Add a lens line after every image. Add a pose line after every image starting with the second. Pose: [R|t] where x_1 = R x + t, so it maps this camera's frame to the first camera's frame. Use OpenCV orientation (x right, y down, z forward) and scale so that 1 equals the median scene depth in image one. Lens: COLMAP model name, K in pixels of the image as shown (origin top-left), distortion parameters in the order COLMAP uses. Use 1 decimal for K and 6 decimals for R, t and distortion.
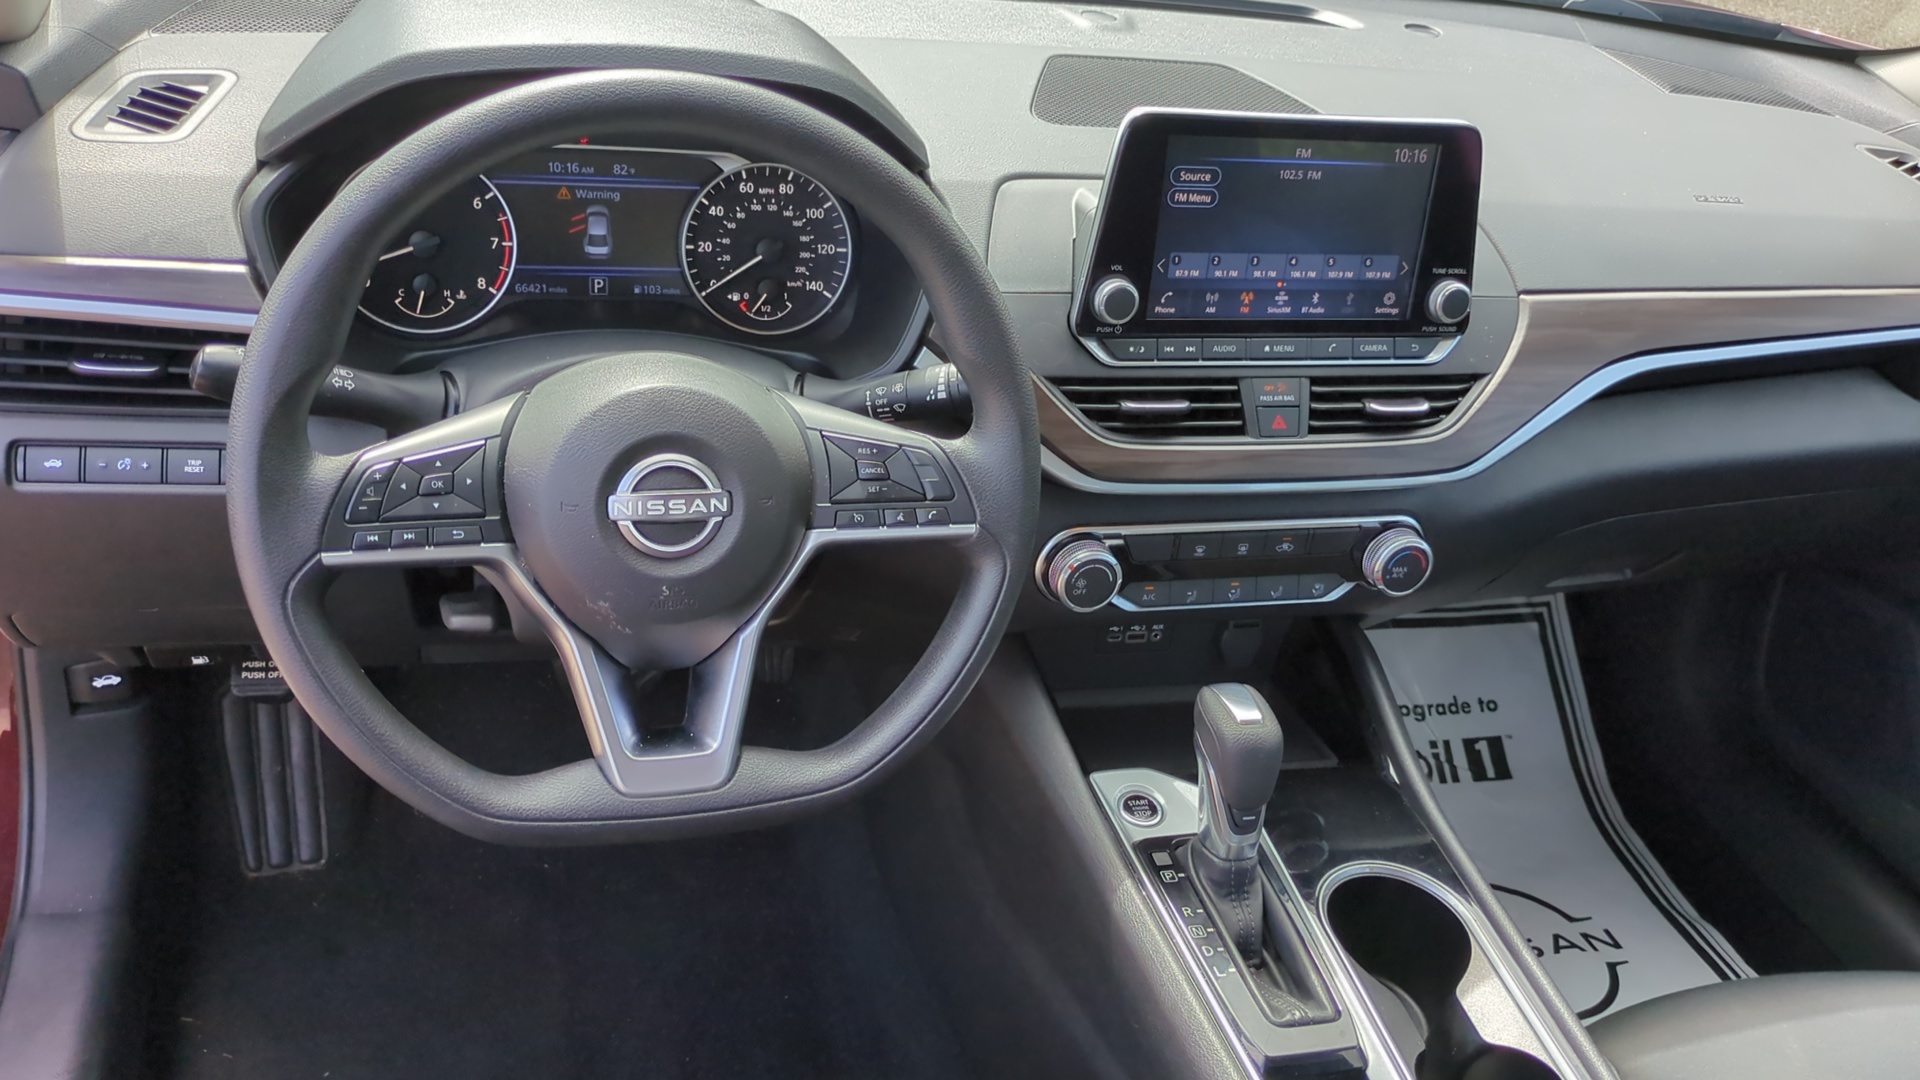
lens RADIAL K [[1616.7, 0, 960.0], [0, 1616.7, 540.0], [0, 0, 1]] dist [0.032773, -0.007978]
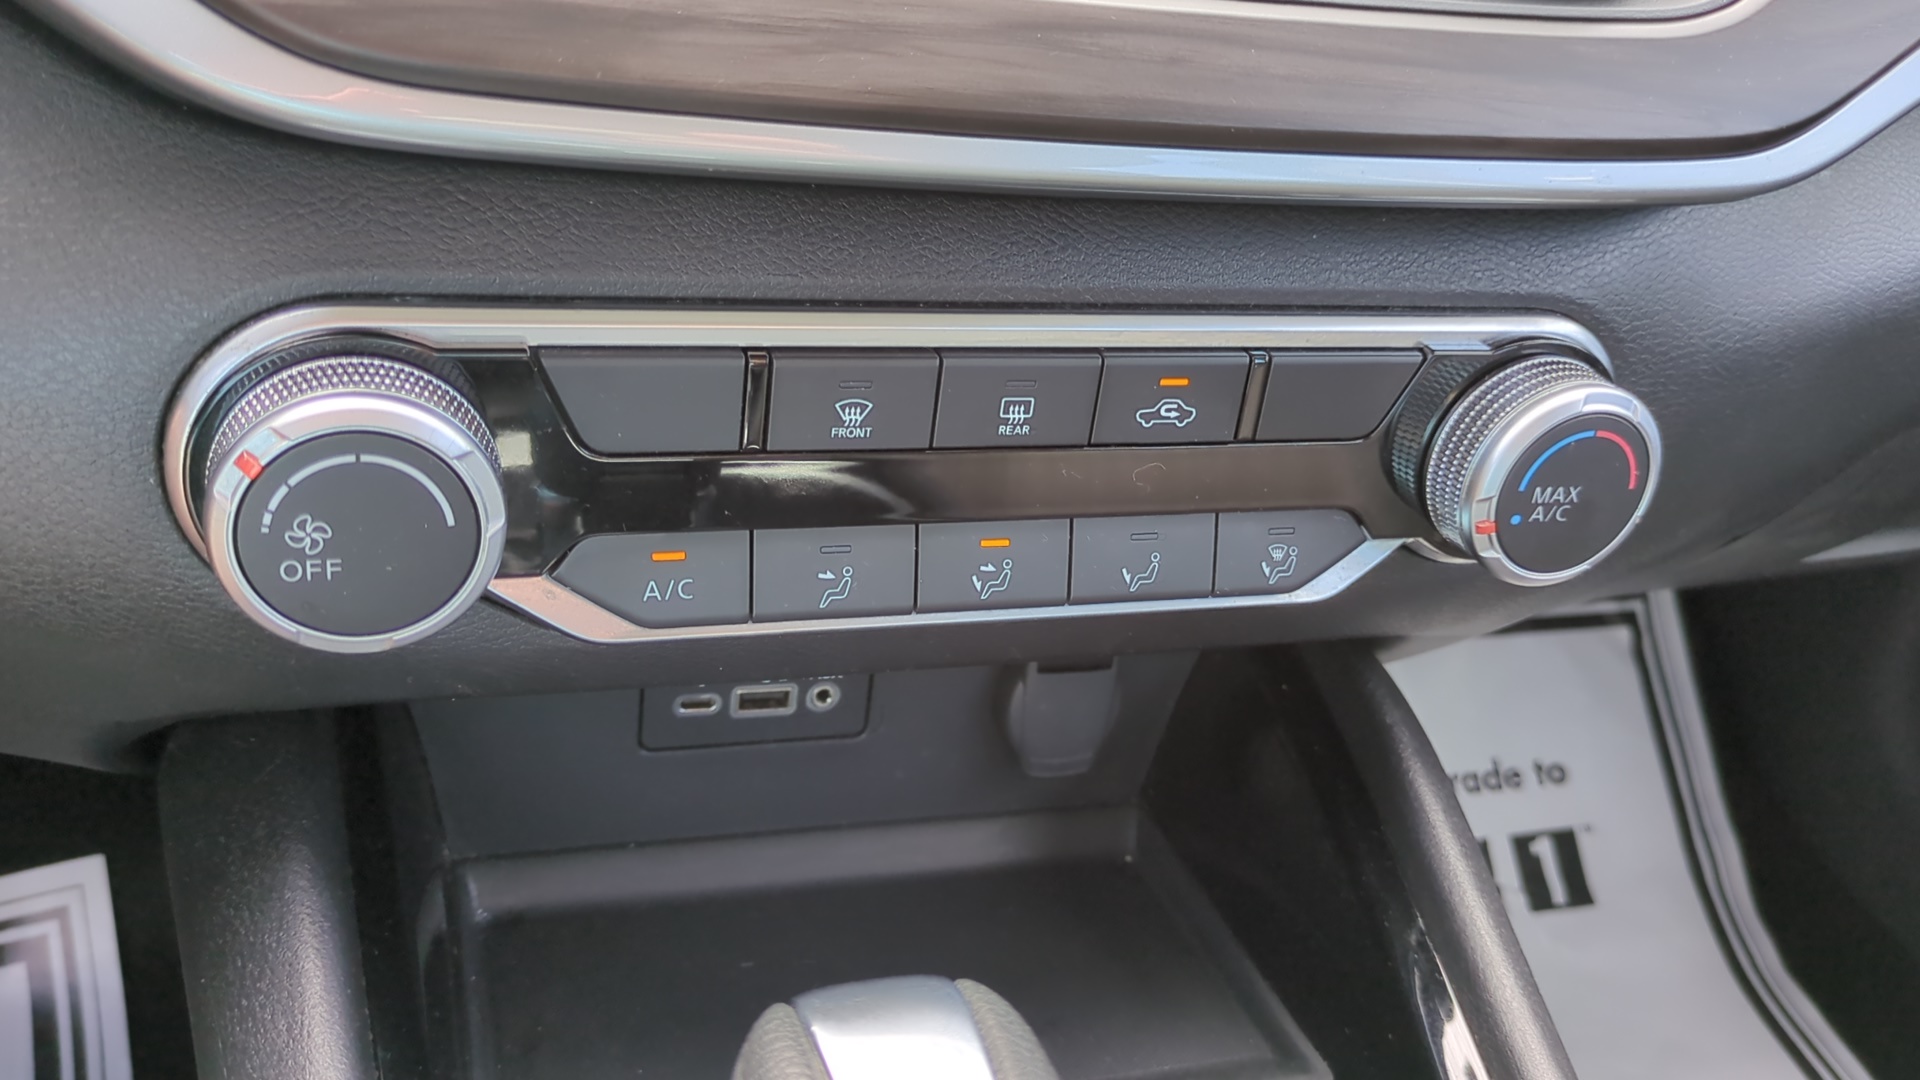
lens RADIAL K [[1600.6, 0, 965.0], [0, 1600.6, 466.6], [0, 0, 1]] dist [-0.000375, -0.003782]
pose [[0.998985, 0.003190, 0.044931, 0.154079], [-0.001540, 0.999325, -0.036711, 0.024442], [-0.045018, 0.036605, 0.998315, 0.727732]]
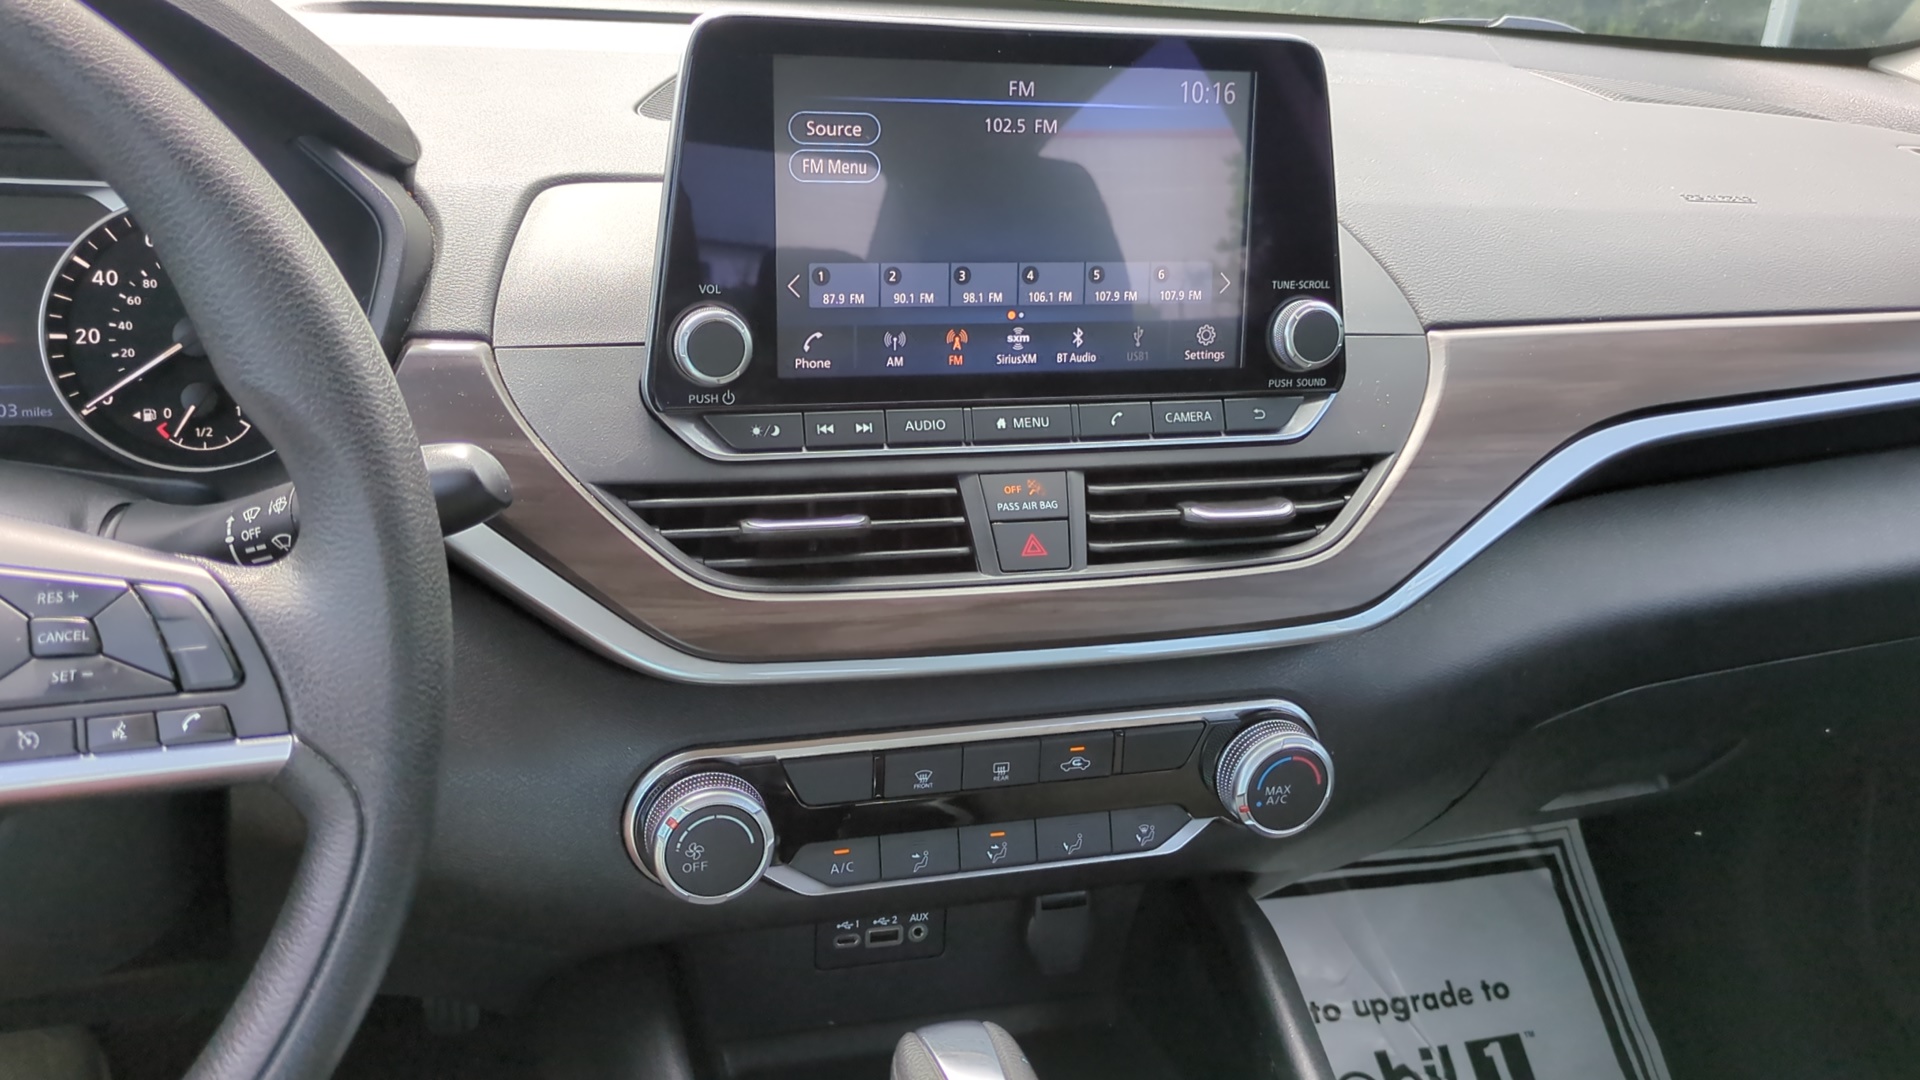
lens RADIAL K [[1616.7, 0, 960.0], [0, 1616.7, 540.0], [0, 0, 1]] dist [0.032773, -0.007978]
pose [[0.997625, -0.068836, 0.002291, 0.164834], [0.068188, 0.982454, -0.173591, 0.023658], [0.009699, 0.173335, 0.984815, 0.414908]]
